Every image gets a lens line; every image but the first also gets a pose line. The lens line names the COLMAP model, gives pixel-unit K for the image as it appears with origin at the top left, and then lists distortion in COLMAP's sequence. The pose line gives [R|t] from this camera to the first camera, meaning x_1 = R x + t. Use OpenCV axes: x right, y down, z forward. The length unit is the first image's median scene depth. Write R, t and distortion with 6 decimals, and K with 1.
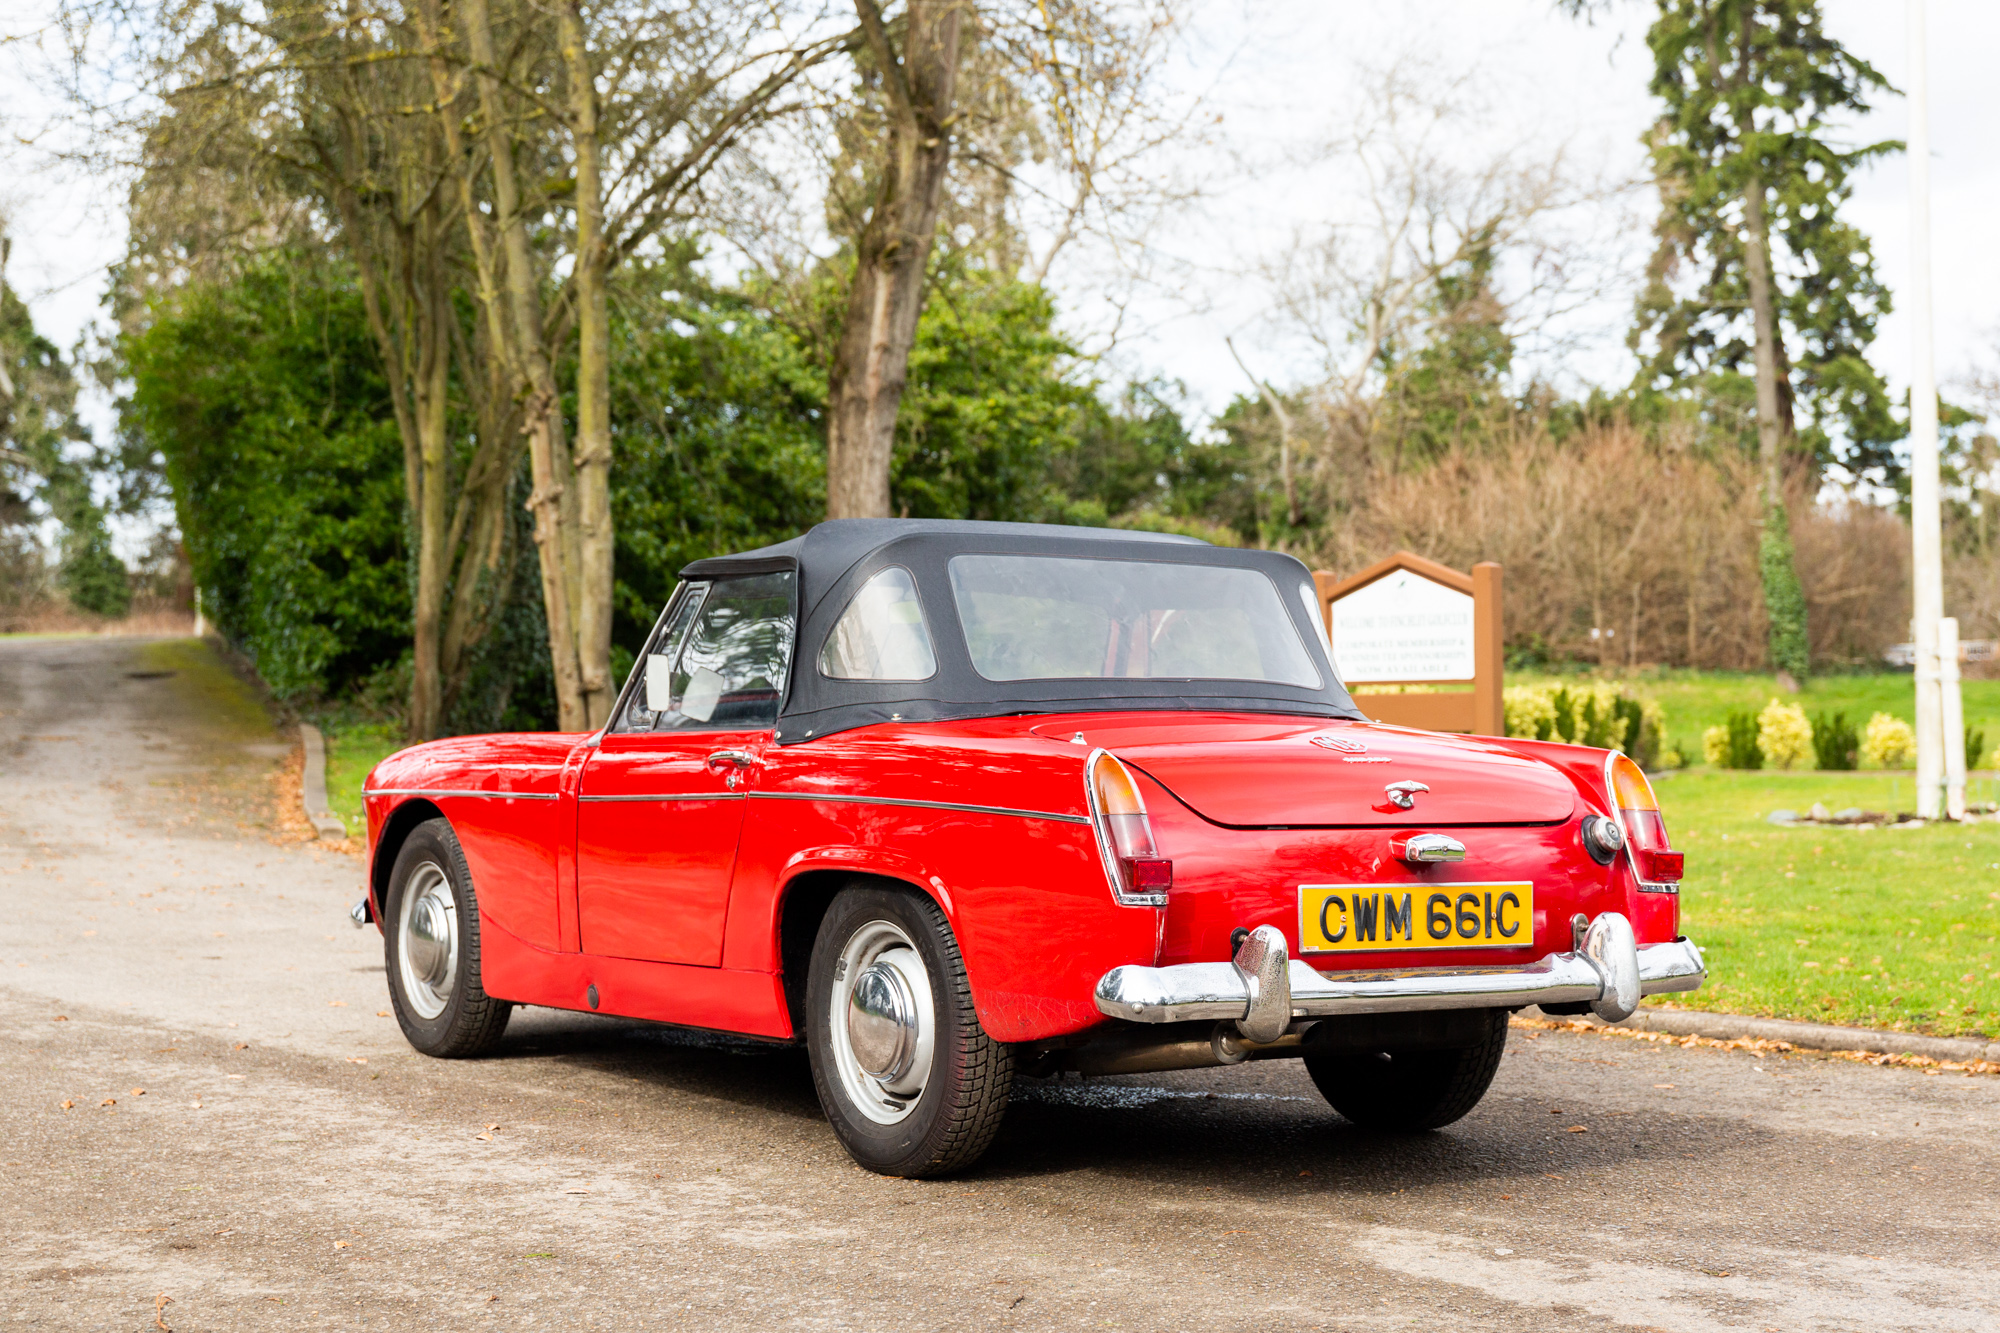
lens RADIAL K [[3156.8, 0, 1005.2], [0, 3156.8, 618.2], [0, 0, 1]] dist [-0.019774, 0.000000]
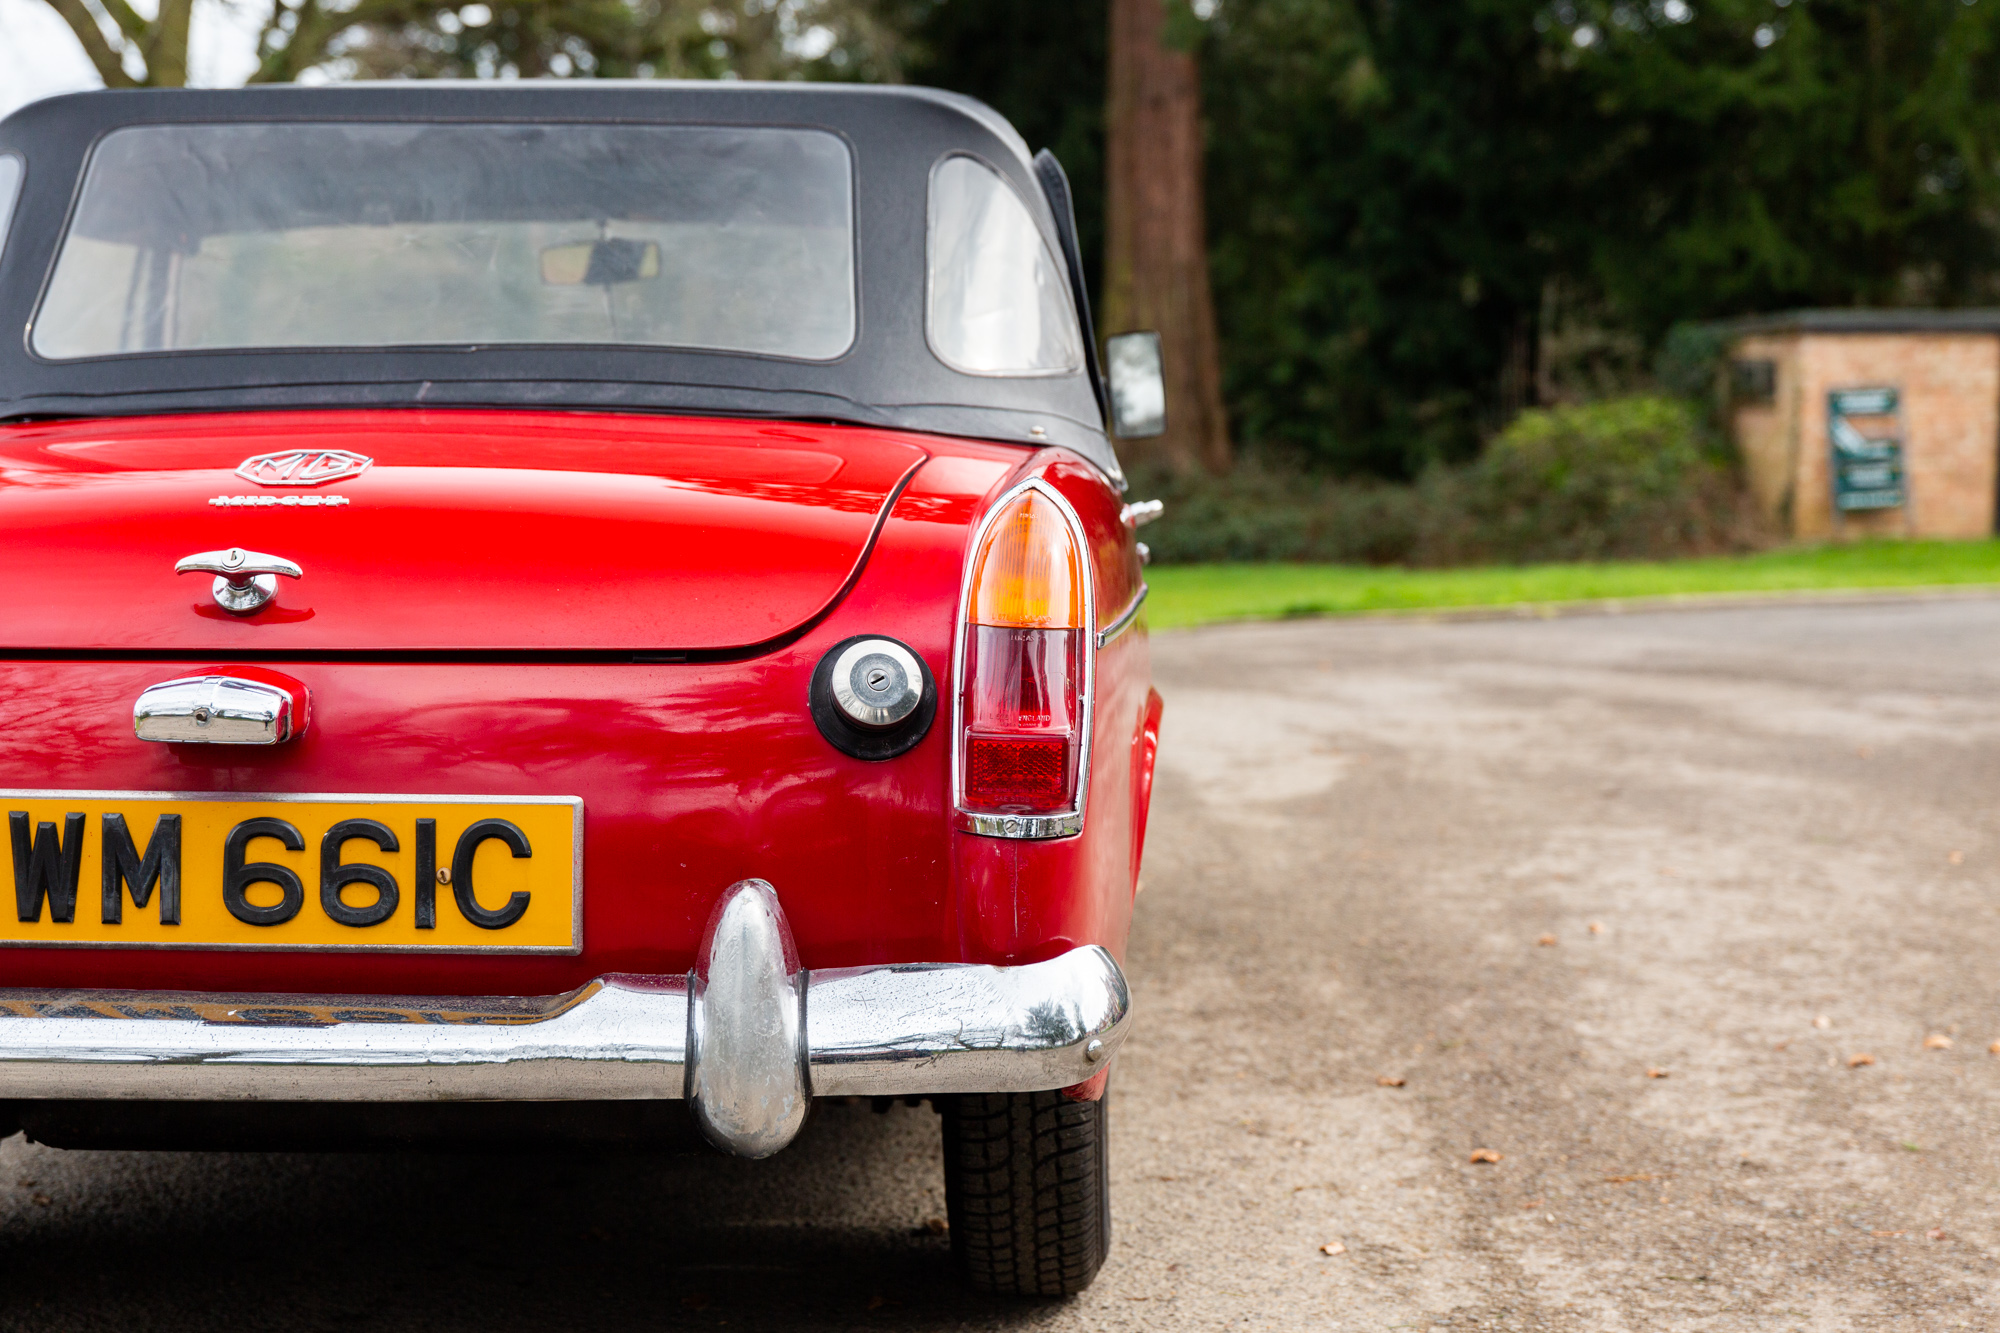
lens RADIAL K [[3137.1, 0, 998.9], [0, 3137.1, 655.3], [0, 0, 1]] dist [-0.013646, 0.000000]
pose [[0.827111, 0.021858, -0.561614, 0.423378], [0.022523, 0.997152, 0.071980, 0.035903], [0.561587, -0.072185, 0.824263, 0.671591]]
